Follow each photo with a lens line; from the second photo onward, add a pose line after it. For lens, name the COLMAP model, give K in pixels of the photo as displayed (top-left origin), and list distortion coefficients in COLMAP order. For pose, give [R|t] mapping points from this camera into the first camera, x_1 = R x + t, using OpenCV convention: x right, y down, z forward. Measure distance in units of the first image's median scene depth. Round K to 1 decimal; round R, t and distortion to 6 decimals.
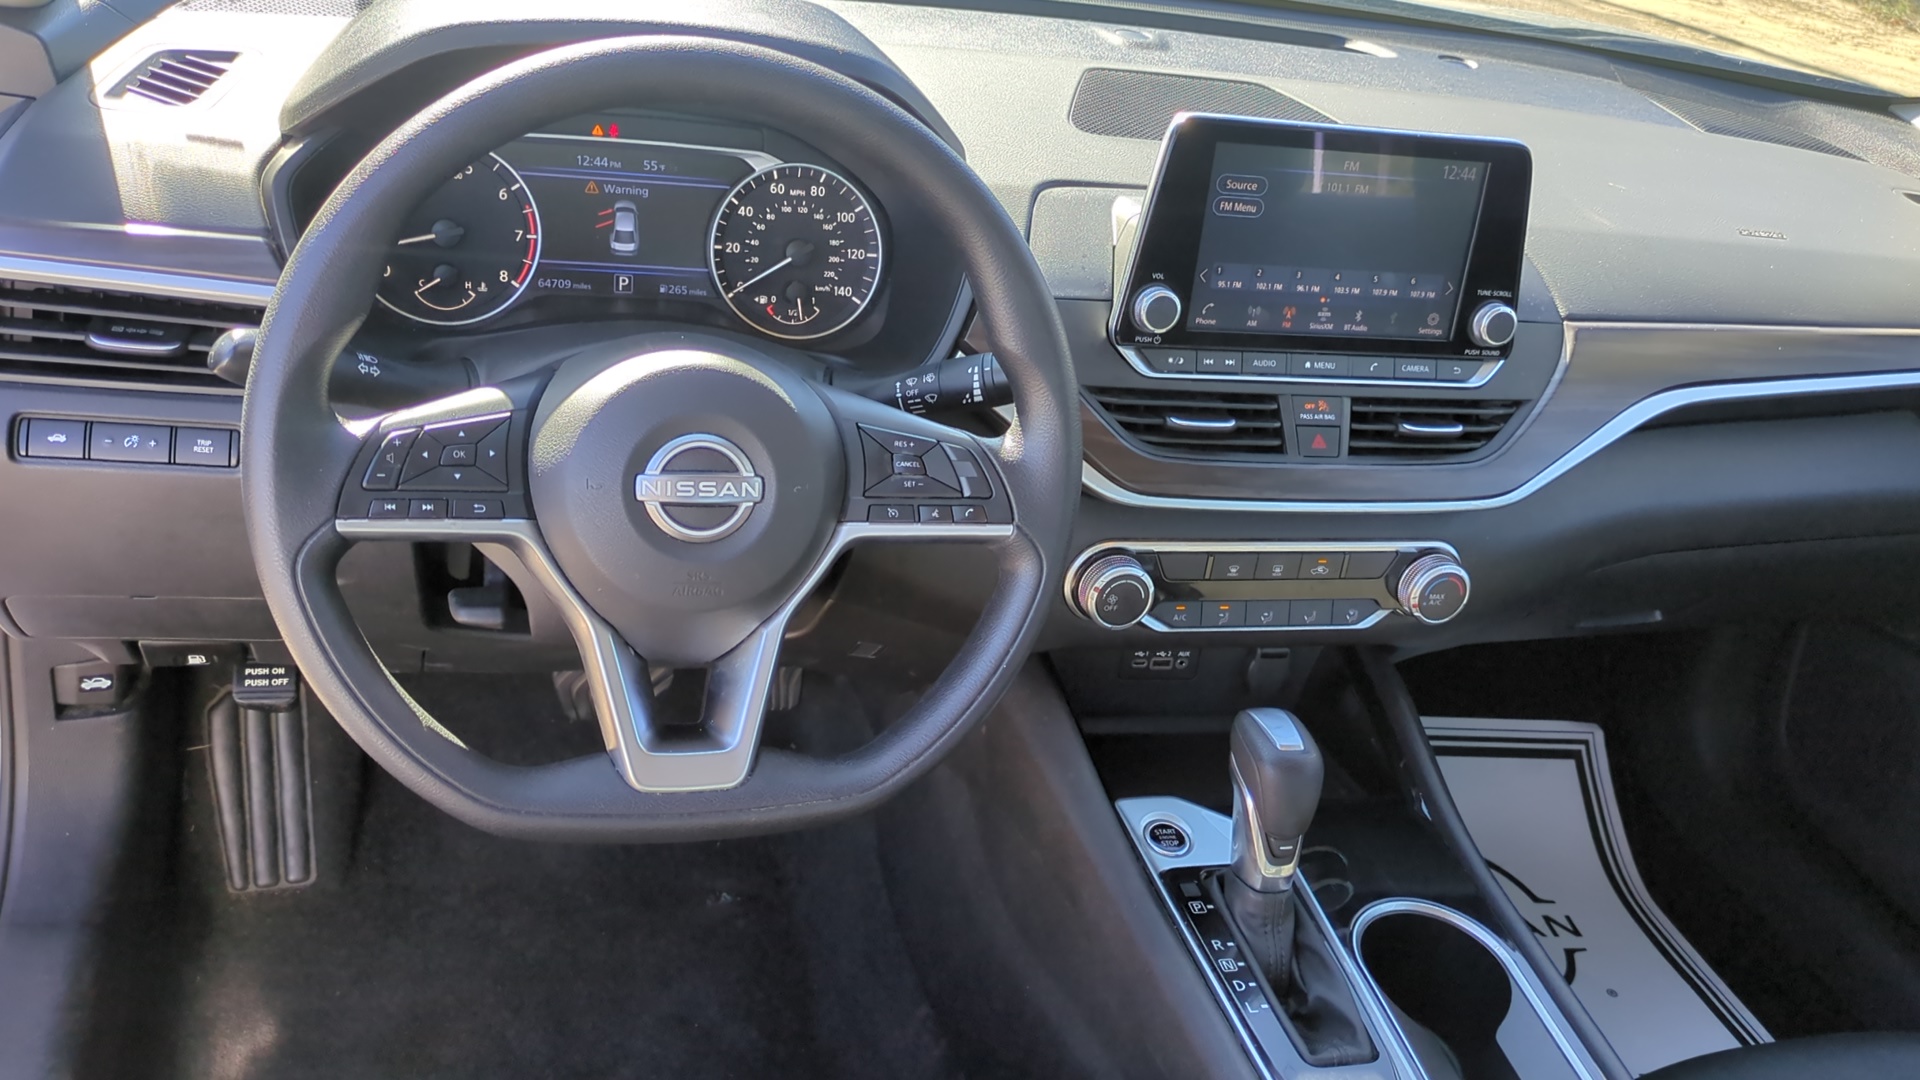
lens RADIAL K [[1646.9, 0, 956.8], [0, 1646.9, 528.3], [0, 0, 1]] dist [0.080568, -0.164821]
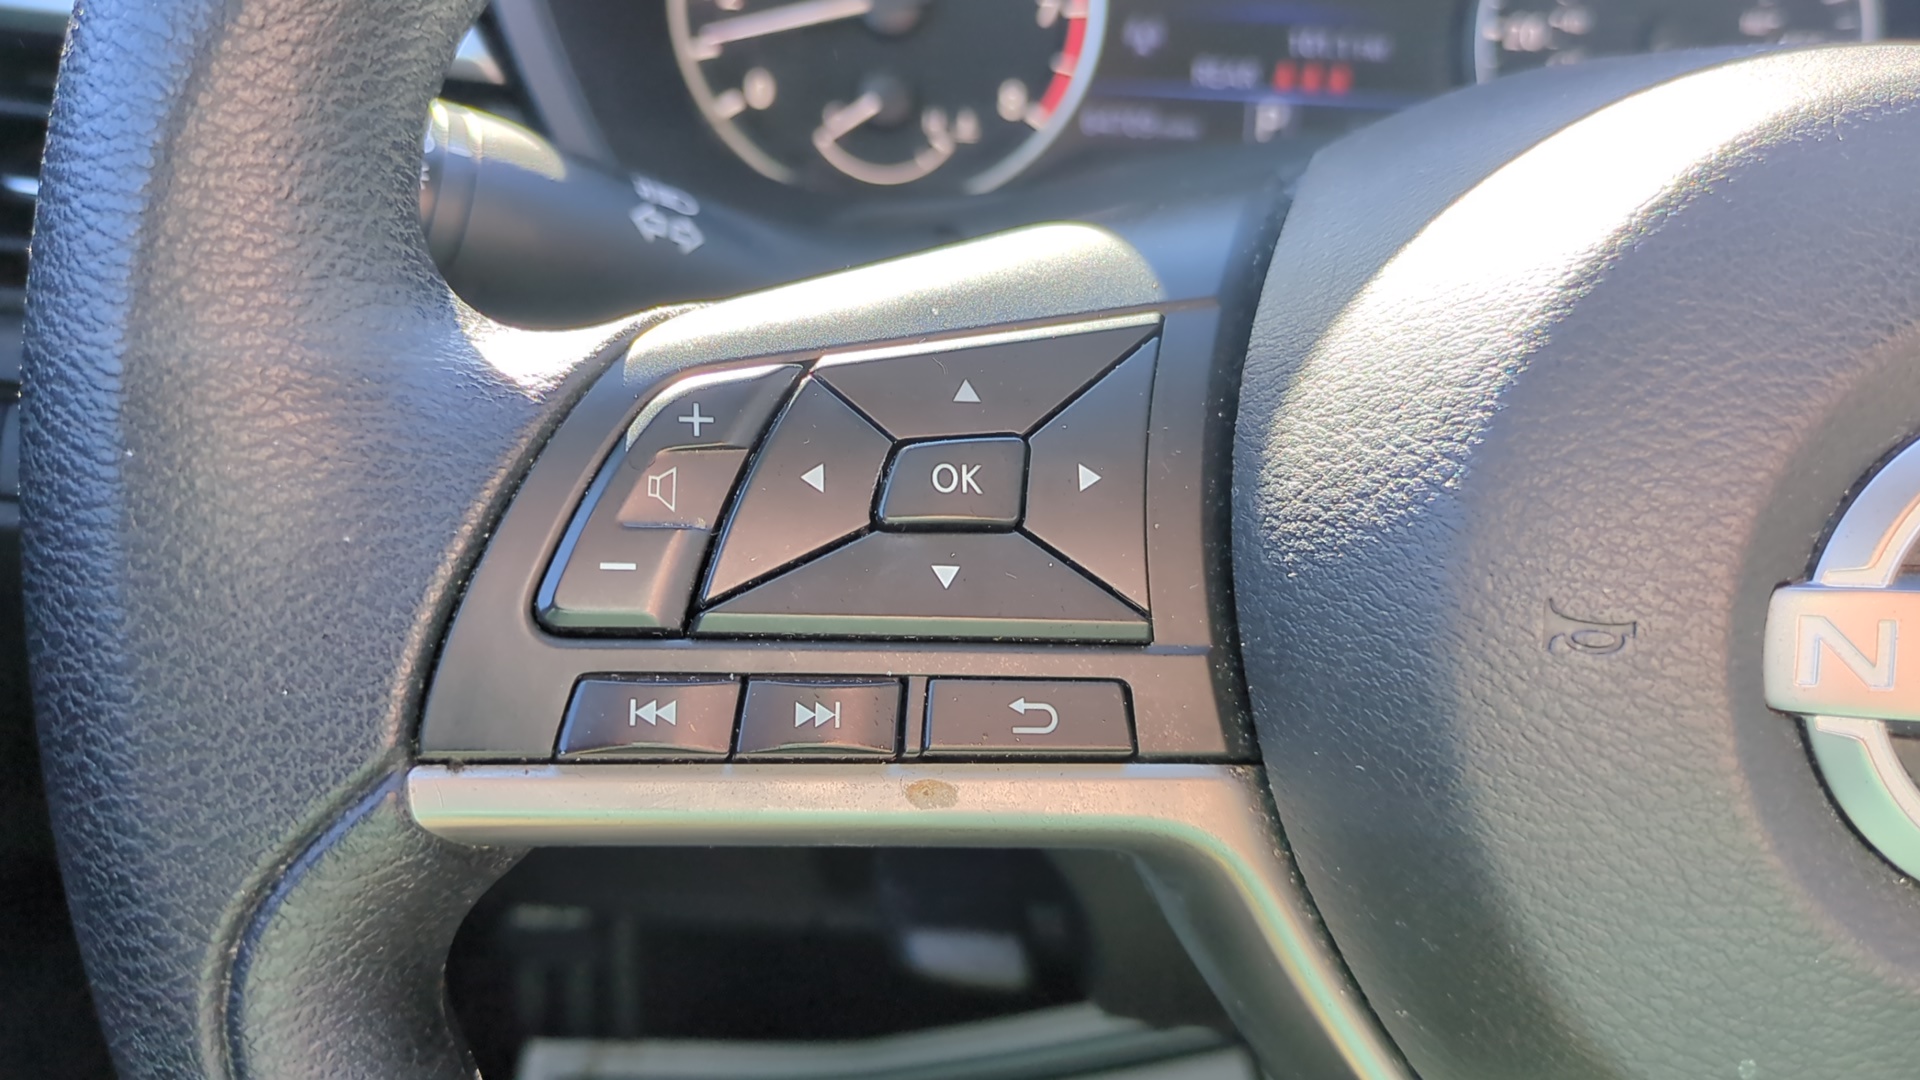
lens RADIAL K [[1646.9, 0, 956.8], [0, 1646.9, 528.3], [0, 0, 1]] dist [0.080568, -0.164821]
pose [[0.970908, 0.013983, -0.239044, -0.177301], [-0.023404, 0.999055, -0.036618, -0.021426], [0.238306, 0.041148, 0.970318, 0.562559]]
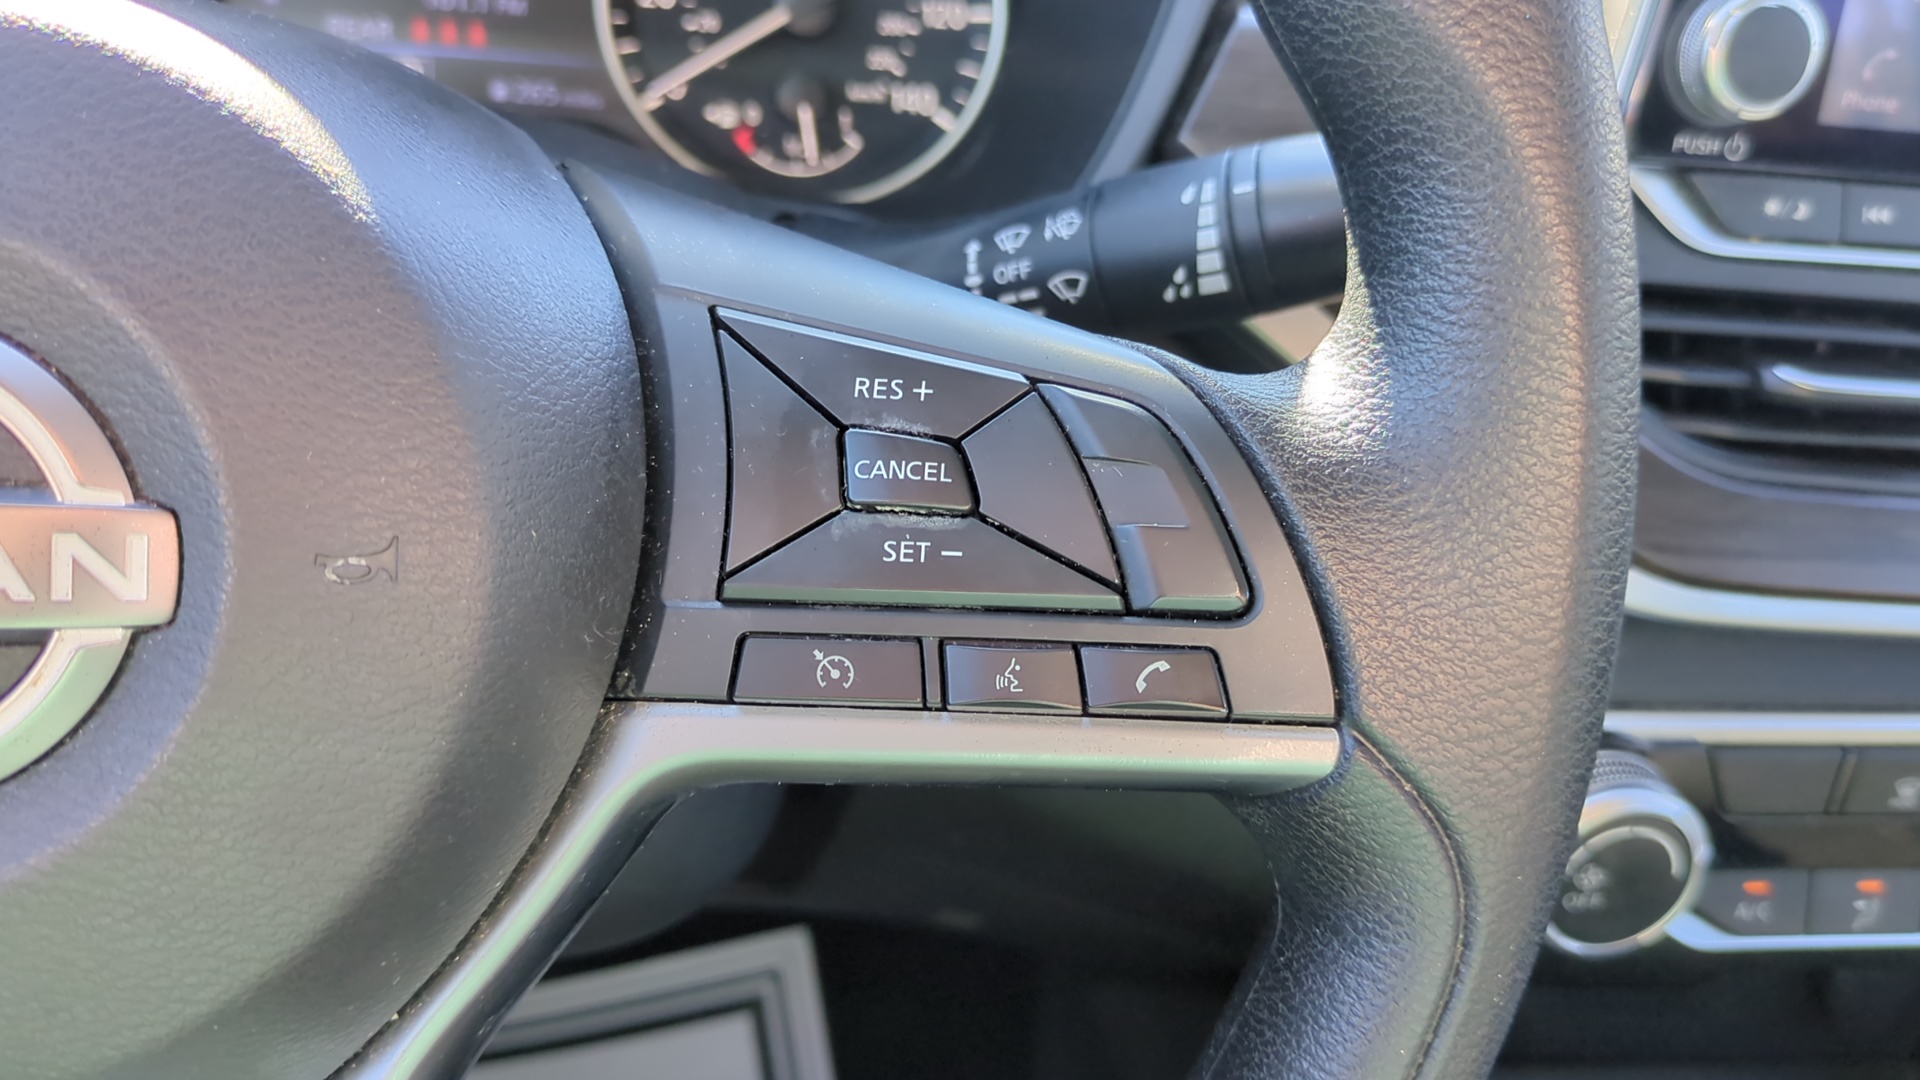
lens RADIAL K [[1643.7, 0, 959.5], [0, 1643.7, 519.3], [0, 0, 1]] dist [0.057074, -0.162419]
pose [[0.988048, 0.016318, -0.153280, 0.012489], [-0.021861, 0.999164, -0.034548, -0.018424], [0.152588, 0.037486, 0.987579, 0.598918]]
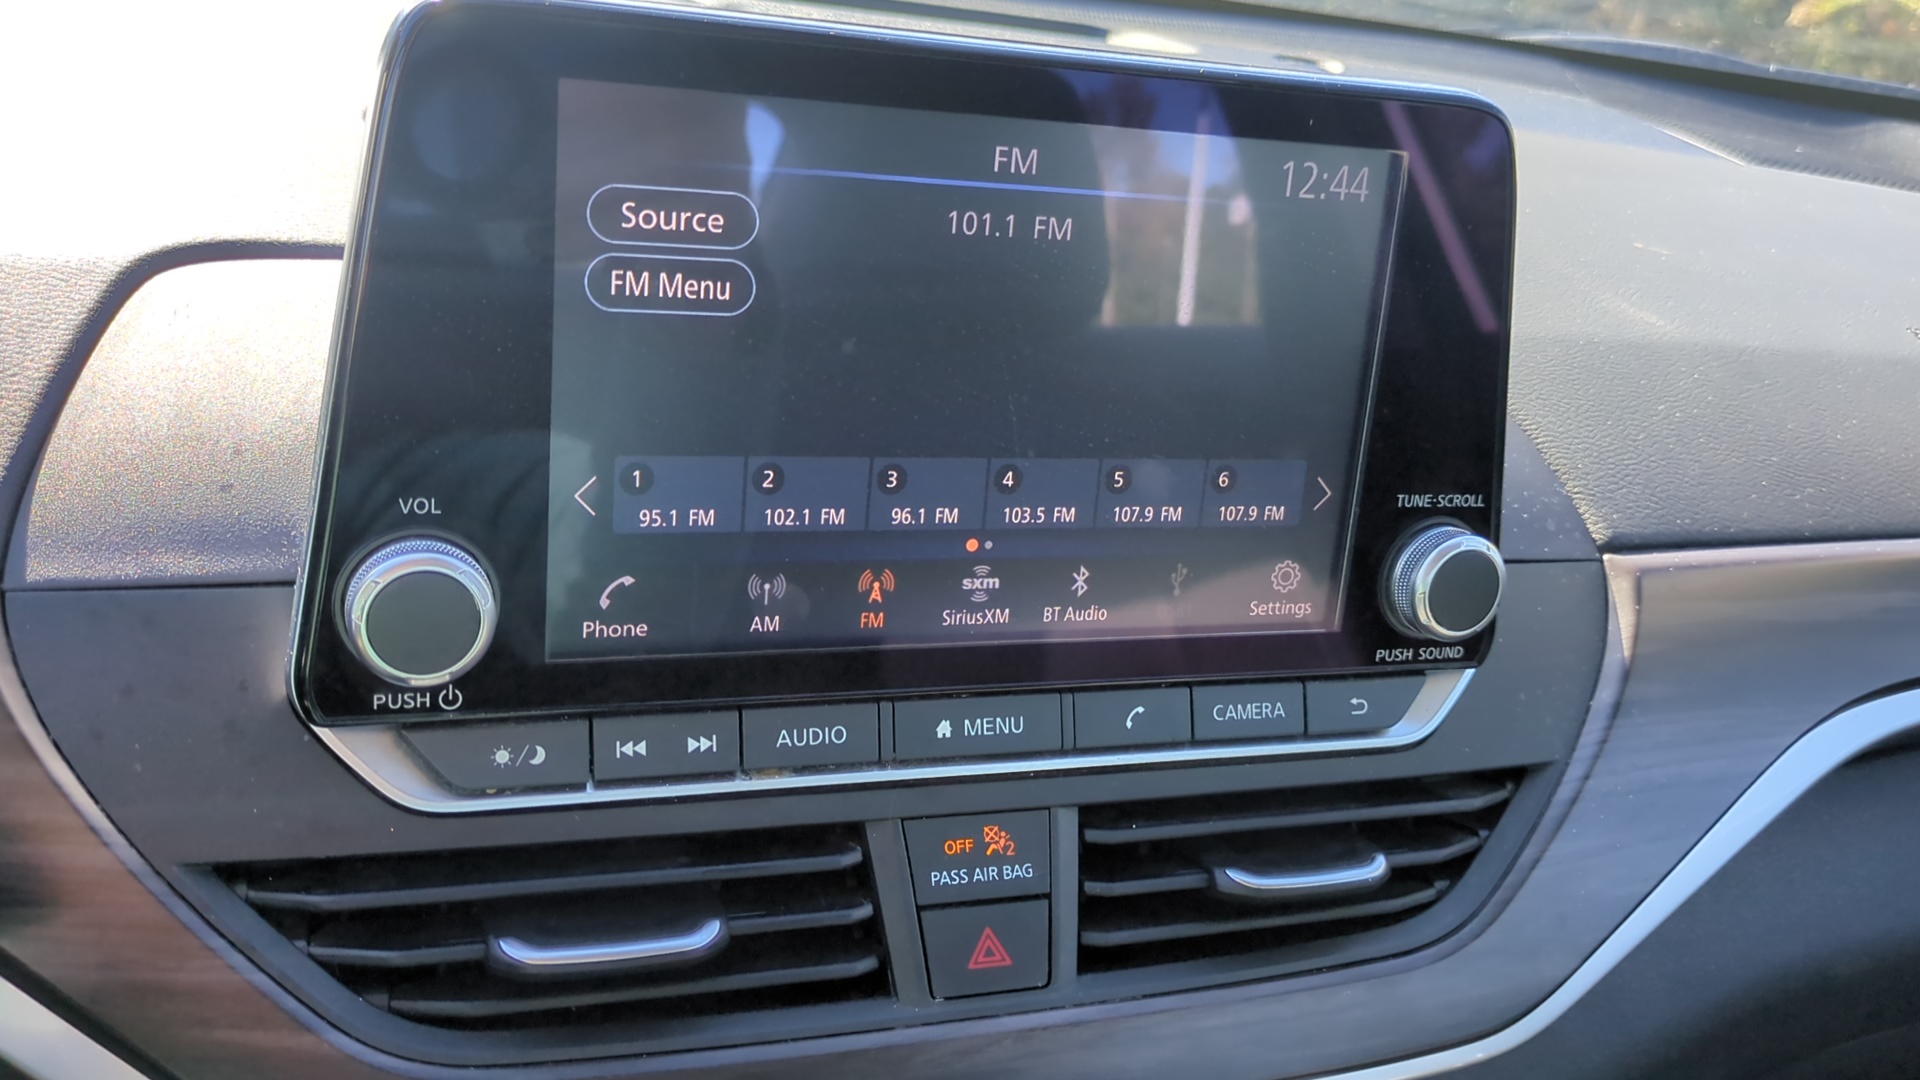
lens RADIAL K [[1646.9, 0, 956.8], [0, 1646.9, 528.3], [0, 0, 1]] dist [0.080568, -0.164821]
pose [[0.996873, -0.046321, 0.064016, 0.190657], [0.052508, 0.993740, -0.098610, -0.104377], [-0.059048, 0.101663, 0.993065, 0.634877]]
